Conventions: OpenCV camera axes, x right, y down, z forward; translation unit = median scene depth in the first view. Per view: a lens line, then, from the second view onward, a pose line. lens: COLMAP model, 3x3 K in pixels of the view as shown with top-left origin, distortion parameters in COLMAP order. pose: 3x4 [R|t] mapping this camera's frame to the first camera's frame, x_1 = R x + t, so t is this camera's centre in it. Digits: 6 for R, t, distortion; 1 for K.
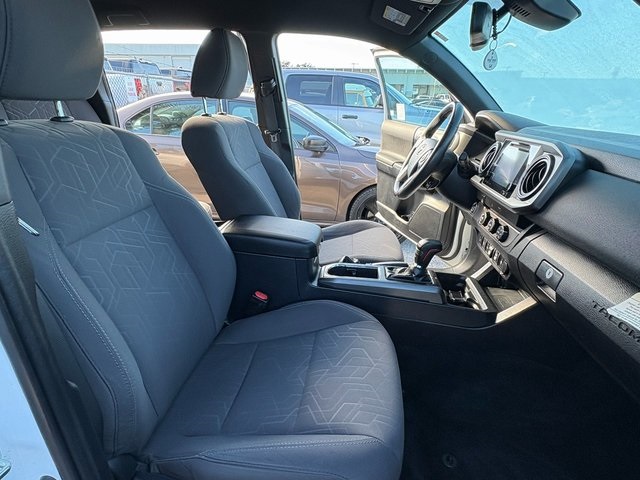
lens RADIAL K [[420.8, 0, 321.3], [0, 420.8, 271.3], [0, 0, 1]] dist [0.002579, -0.003213]
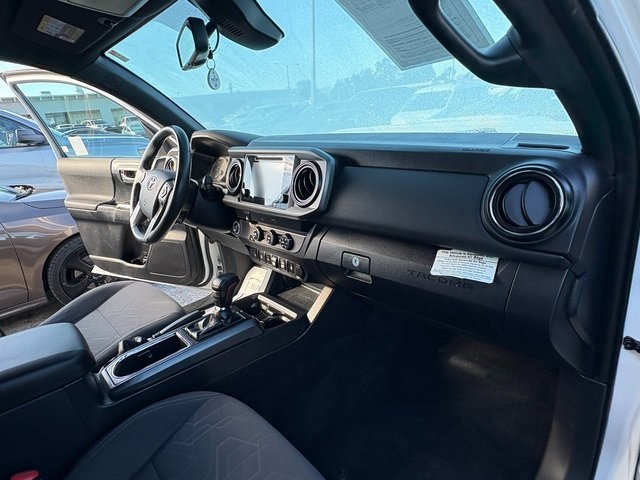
lens RADIAL K [[380.7, 0, 320.0], [0, 380.7, 240.0], [0, 0, 1]] dist [-0.007212, 0.004272]
pose [[0.604720, -0.339107, 0.720639, -0.163313], [0.389416, 0.915186, 0.103877, -0.142078], [-0.694744, 0.217812, 0.685484, 0.279347]]
